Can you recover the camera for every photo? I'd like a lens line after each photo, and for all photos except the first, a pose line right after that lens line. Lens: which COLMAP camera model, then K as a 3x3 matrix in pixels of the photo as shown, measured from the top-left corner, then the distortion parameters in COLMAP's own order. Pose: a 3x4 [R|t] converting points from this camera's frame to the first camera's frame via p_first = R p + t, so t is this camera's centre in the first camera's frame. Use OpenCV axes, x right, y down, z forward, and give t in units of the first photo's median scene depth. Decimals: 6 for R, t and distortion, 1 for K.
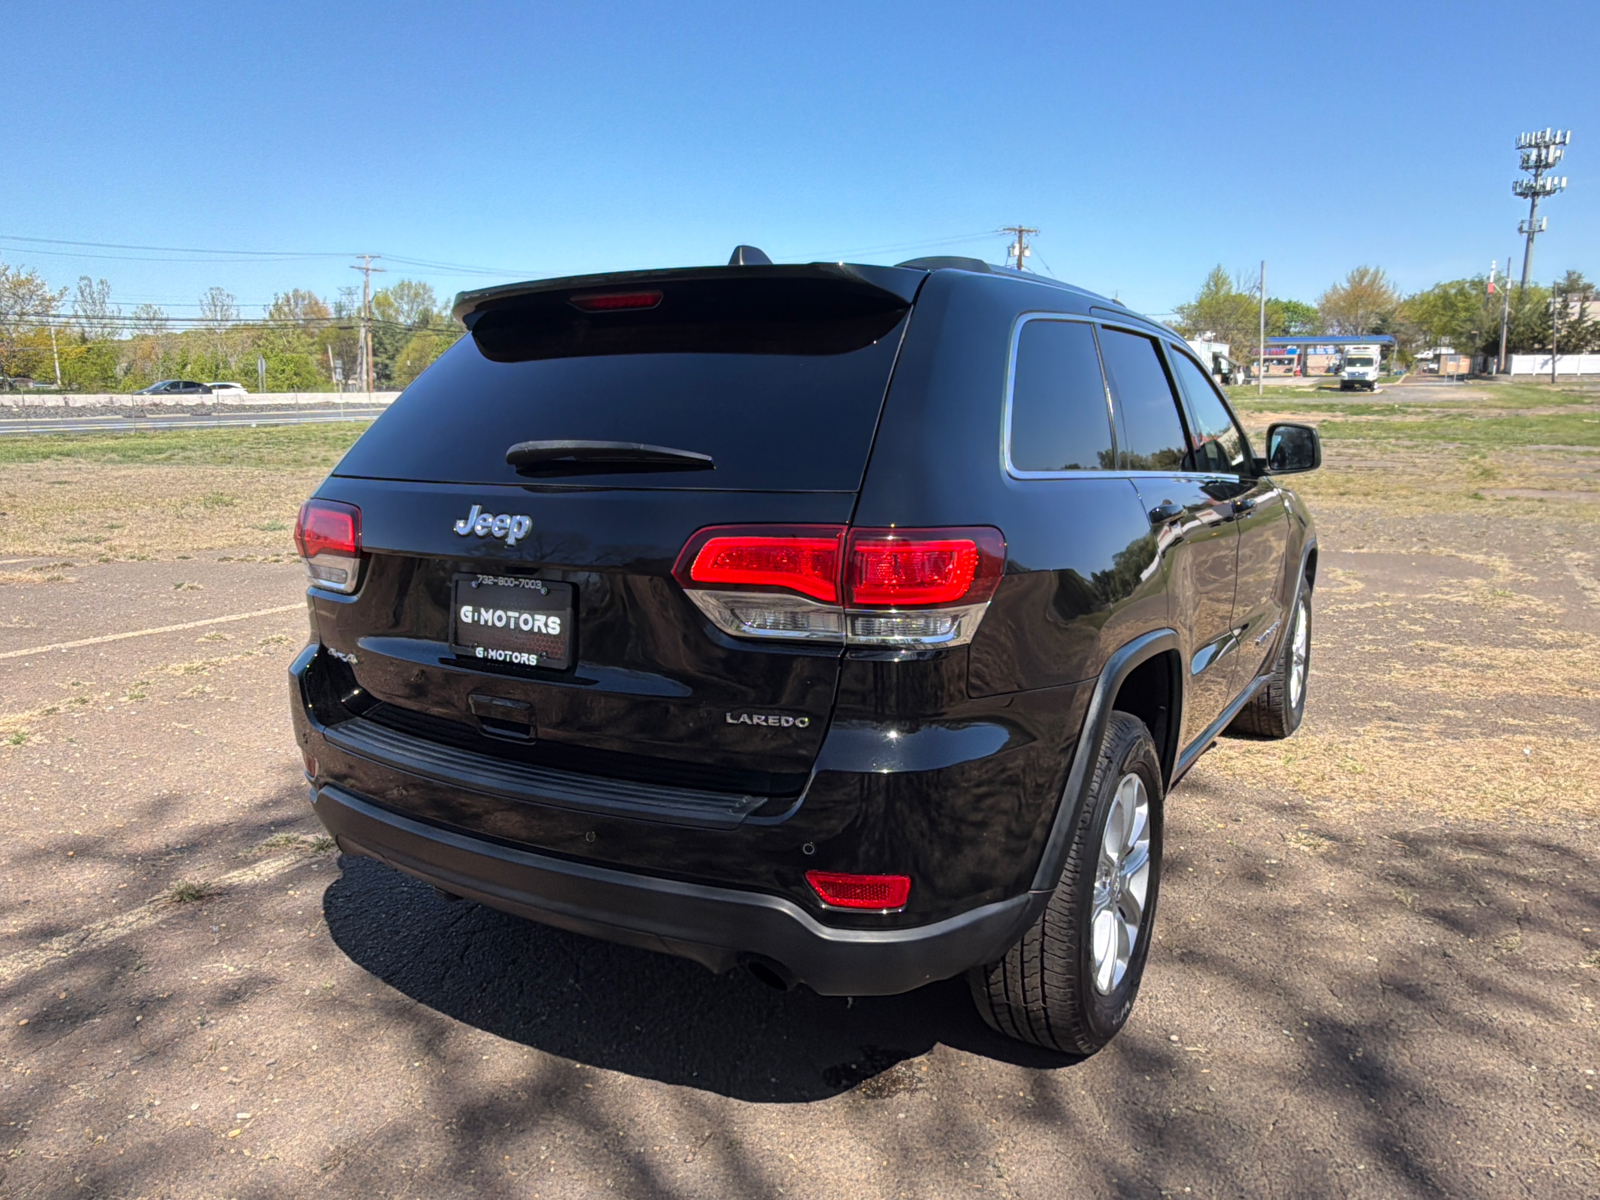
lens RADIAL K [[1130.9, 0, 794.4], [0, 1130.9, 605.3], [0, 0, 1]] dist [-0.005622, 0.006735]
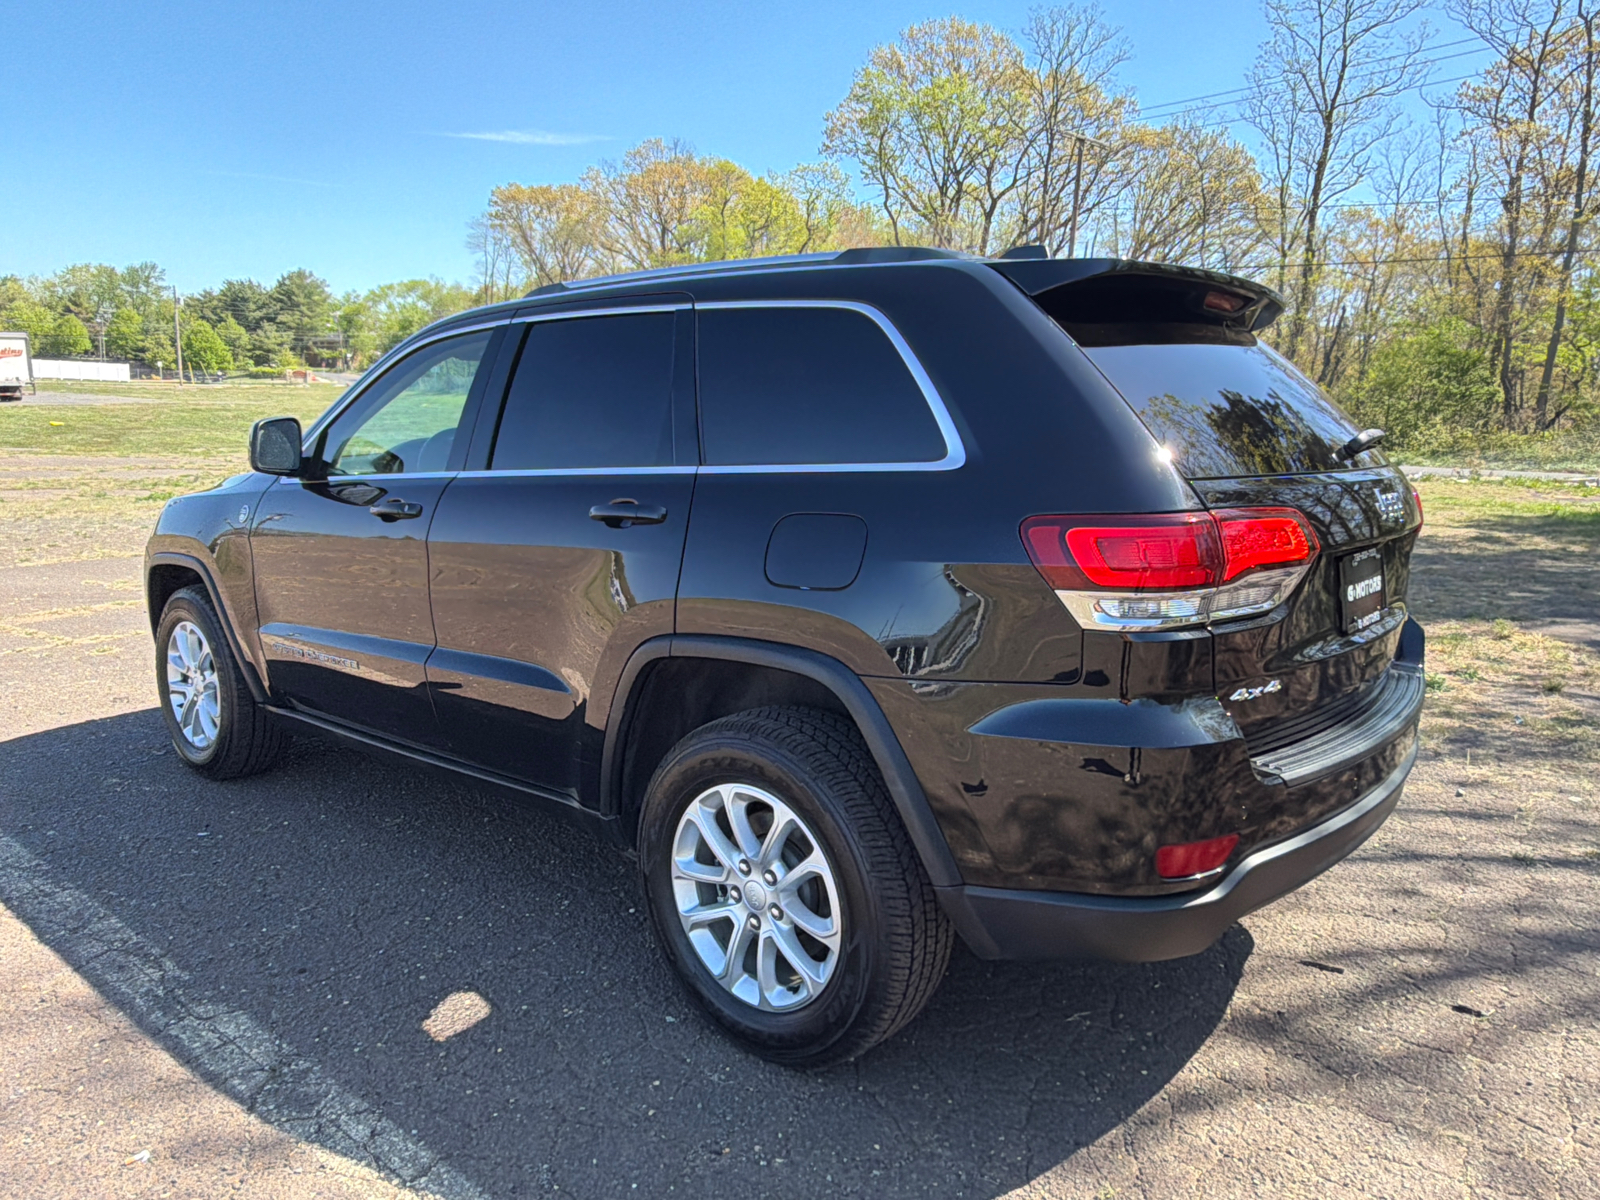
lens RADIAL K [[1136.3, 0, 800.0], [0, 1136.3, 600.0], [0, 0, 1]] dist [-0.003920, 0.005181]
pose [[0.160593, -0.149776, 0.975591, -1.121473], [0.154190, 0.980091, 0.125086, -0.158160], [-0.974903, 0.130339, 0.180490, 1.036541]]
